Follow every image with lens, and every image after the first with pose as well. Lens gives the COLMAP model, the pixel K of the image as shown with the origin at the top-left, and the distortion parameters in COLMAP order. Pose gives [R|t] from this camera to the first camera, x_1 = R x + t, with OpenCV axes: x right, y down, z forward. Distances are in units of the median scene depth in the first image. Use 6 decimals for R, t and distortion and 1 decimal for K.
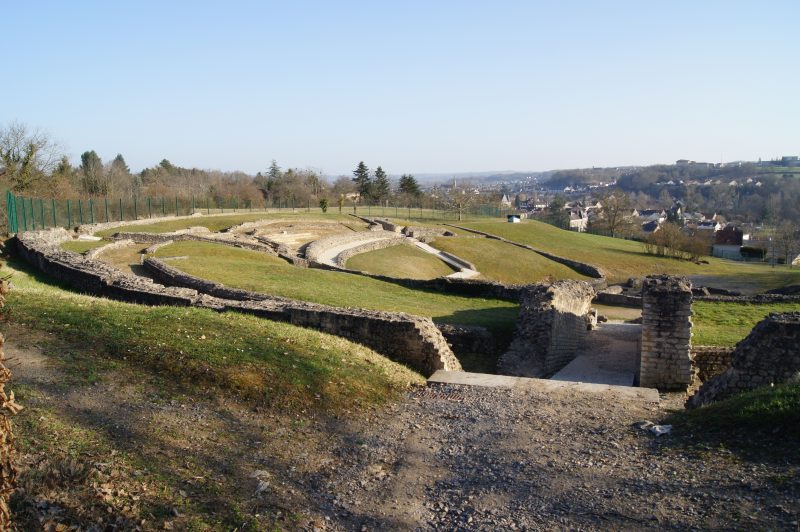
lens RADIAL K [[611.6, 0, 400.0], [0, 611.6, 266.0], [0, 0, 1]] dist [-0.075353, 0.000117]
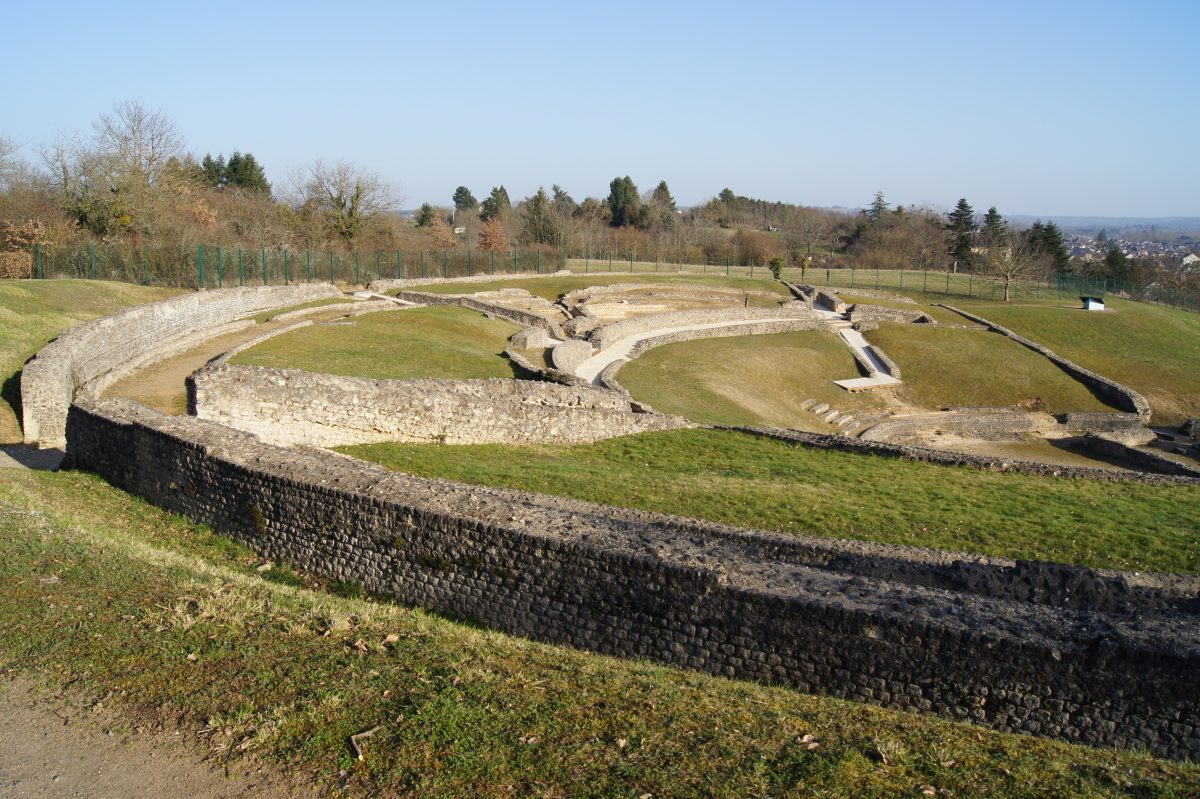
lens RADIAL K [[917.4, 0, 600.0], [0, 917.4, 399.5], [0, 0, 1]] dist [-0.075353, 0.000117]
pose [[0.860329, 0.109480, -0.497843, 0.219752], [-0.081994, 0.993668, 0.076822, -0.011876], [0.503101, -0.025272, 0.863858, -0.005112]]
